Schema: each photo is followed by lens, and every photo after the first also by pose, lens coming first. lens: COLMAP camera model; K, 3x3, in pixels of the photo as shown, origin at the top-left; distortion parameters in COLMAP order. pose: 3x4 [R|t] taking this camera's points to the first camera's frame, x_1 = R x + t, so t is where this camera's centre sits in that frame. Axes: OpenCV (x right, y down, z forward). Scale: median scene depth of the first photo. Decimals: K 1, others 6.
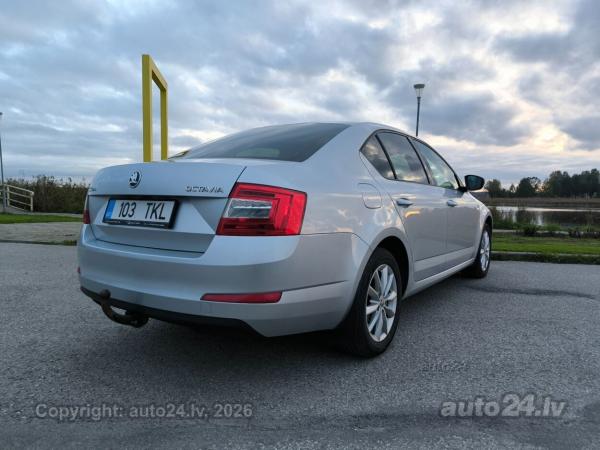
lens RADIAL K [[428.4, 0, 296.8], [0, 428.4, 227.2], [0, 0, 1]] dist [0.049228, -0.061345]
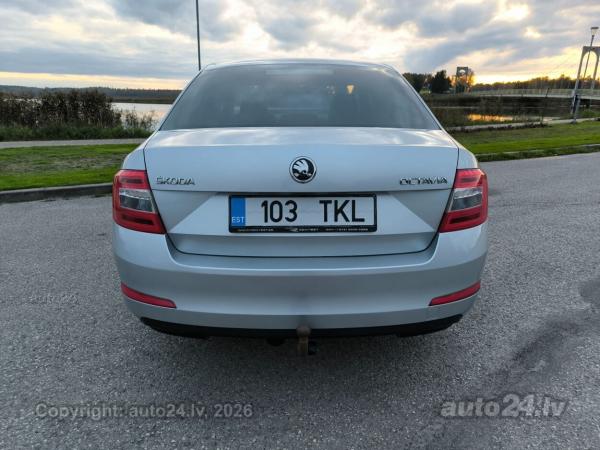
lens RADIAL K [[428.4, 0, 296.8], [0, 428.4, 227.2], [0, 0, 1]] dist [0.049228, -0.061345]
pose [[0.796418, -0.188833, 0.574508, -0.812673], [0.049592, 0.967193, 0.249155, -0.198128], [-0.602709, -0.169941, 0.779655, 0.434743]]
